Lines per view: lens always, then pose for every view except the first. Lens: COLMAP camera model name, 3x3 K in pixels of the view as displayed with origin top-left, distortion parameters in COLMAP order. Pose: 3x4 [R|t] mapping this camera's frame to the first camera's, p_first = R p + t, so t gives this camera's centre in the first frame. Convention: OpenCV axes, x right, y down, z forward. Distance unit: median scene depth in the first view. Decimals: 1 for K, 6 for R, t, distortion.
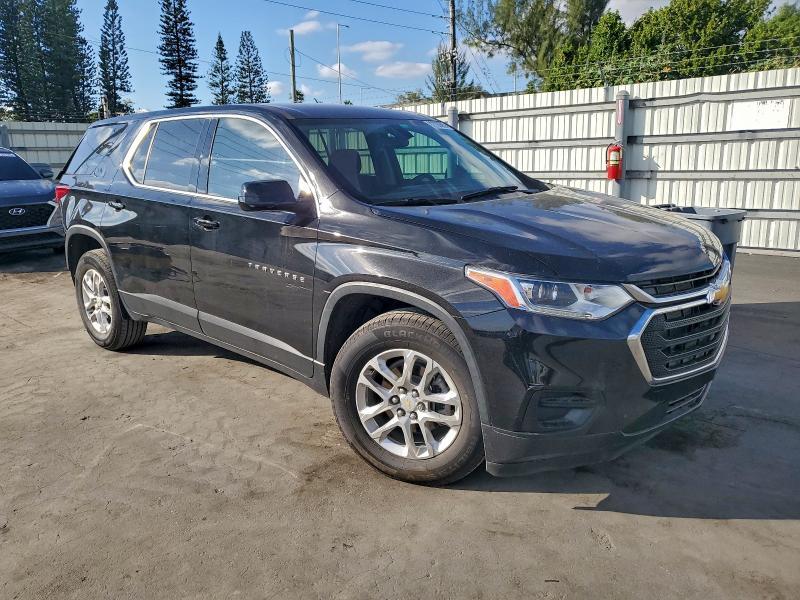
lens RADIAL K [[684.4, 0, 400.0], [0, 684.4, 300.0], [0, 0, 1]] dist [0.006549, 0.003381]
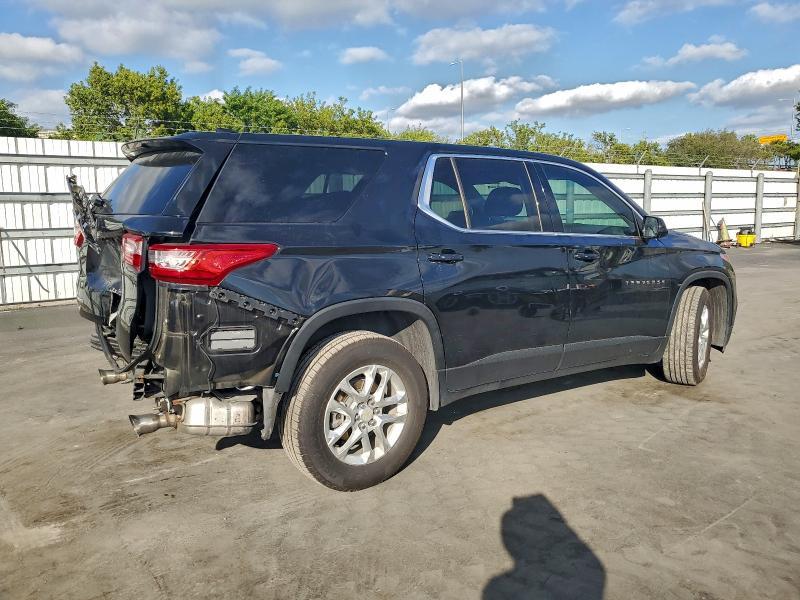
lens RADIAL K [[615.9, 0, 400.0], [0, 615.9, 300.0], [0, 0, 1]] dist [0.016120, 0.005405]
pose [[0.135362, -0.117311, 0.983827, -1.056036], [0.195830, 0.976545, 0.089499, -0.161363], [-0.971251, 0.180548, 0.155160, 0.907922]]
